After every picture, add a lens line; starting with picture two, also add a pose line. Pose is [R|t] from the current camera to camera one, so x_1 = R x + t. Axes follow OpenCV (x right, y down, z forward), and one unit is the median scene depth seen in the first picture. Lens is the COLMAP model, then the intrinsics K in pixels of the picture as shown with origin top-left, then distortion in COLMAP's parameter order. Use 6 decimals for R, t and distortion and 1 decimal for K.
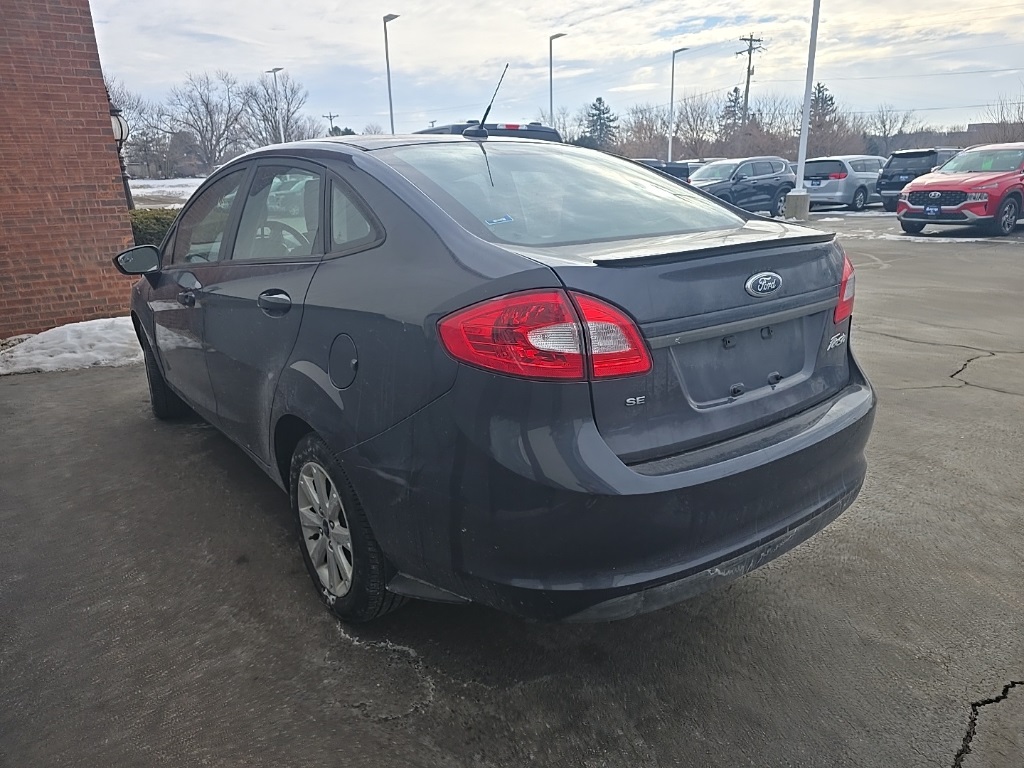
lens RADIAL K [[698.8, 0, 514.2], [0, 698.8, 384.8], [0, 0, 1]] dist [0.044398, -0.040580]
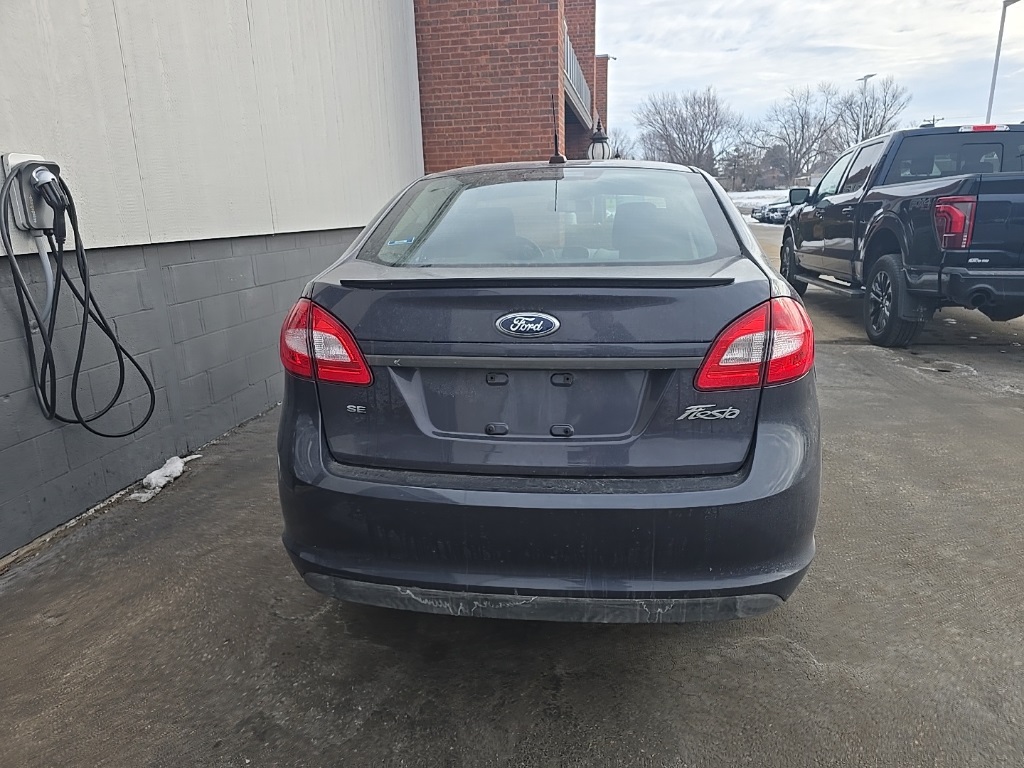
lens RADIAL K [[694.3, 0, 514.2], [0, 694.3, 382.9], [0, 0, 1]] dist [0.048910, -0.036381]
pose [[0.712286, 0.184527, -0.677199, 0.662250], [-0.195016, 0.978863, 0.061606, -0.081317], [0.674253, 0.088183, 0.733217, 0.214349]]
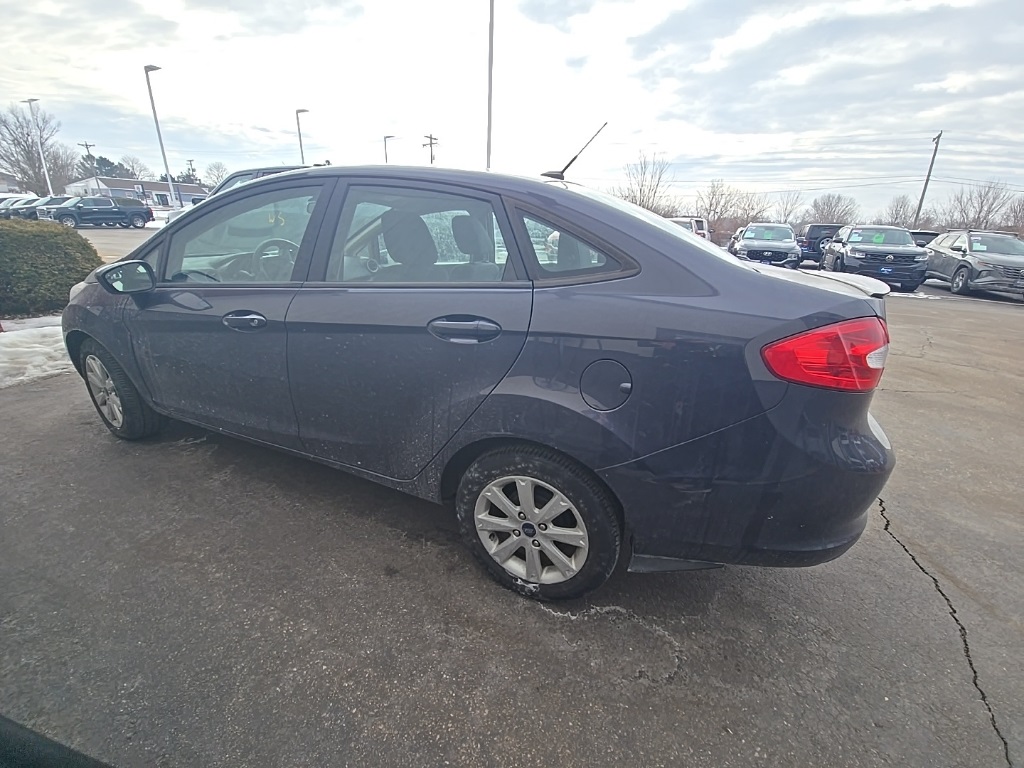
lens RADIAL K [[416.3, 0, 512.9], [0, 416.3, 391.7], [0, 0, 1]] dist [0.019573, -0.018435]
pose [[0.867597, -0.114786, 0.483839, -0.499620], [0.066688, 0.991062, 0.115538, -0.078466], [-0.492776, -0.067974, 0.867497, 0.385041]]
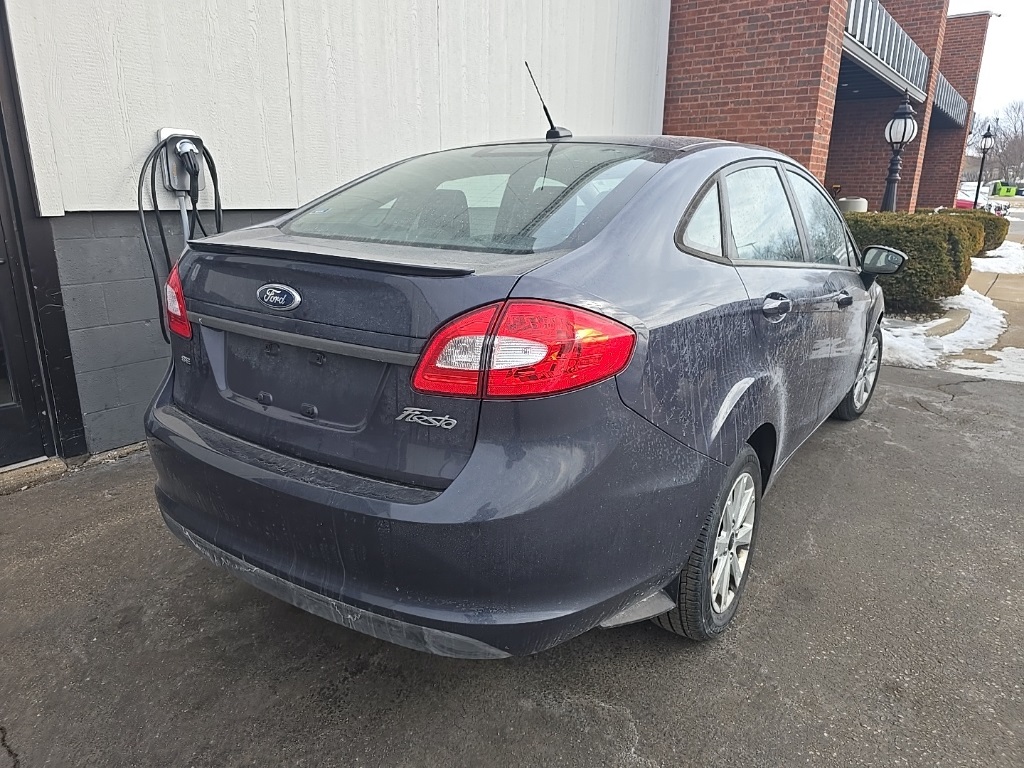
lens RADIAL K [[698.8, 0, 514.2], [0, 698.8, 384.8], [0, 0, 1]] dist [0.044398, -0.040580]
pose [[0.309116, 0.287205, -0.906621, 0.890416], [-0.290104, 0.936350, 0.197710, -0.207427], [0.905697, 0.201899, 0.372759, 0.647403]]
